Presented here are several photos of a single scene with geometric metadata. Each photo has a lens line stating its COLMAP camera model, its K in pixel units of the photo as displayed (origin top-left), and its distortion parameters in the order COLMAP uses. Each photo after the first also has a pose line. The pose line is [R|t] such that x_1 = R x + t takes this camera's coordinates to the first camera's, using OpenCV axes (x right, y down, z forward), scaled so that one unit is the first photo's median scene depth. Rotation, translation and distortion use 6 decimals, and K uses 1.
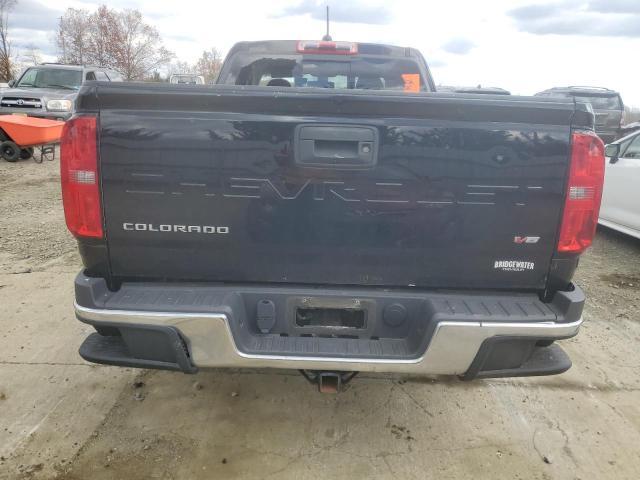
lens RADIAL K [[528.7, 0, 320.0], [0, 528.7, 240.0], [0, 0, 1]] dist [-0.000433, 0.003745]
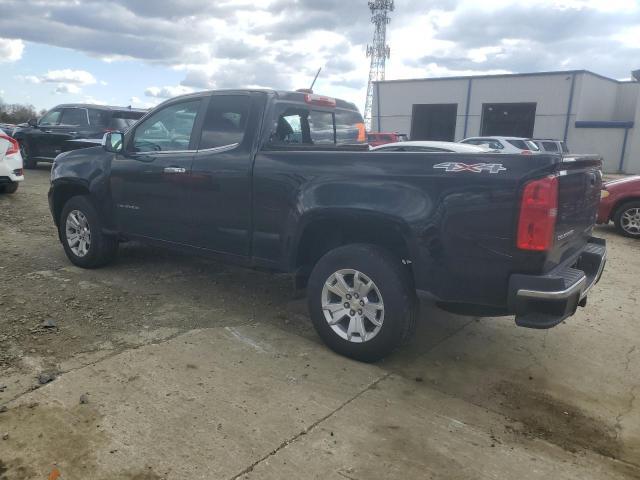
lens RADIAL K [[528.7, 0, 320.0], [0, 528.7, 240.0], [0, 0, 1]] dist [-0.000433, 0.003745]
pose [[0.592578, -0.172656, 0.786791, -1.444513], [0.179981, 0.980444, 0.079597, -0.200988], [-0.785148, 0.094439, 0.612065, 0.383745]]
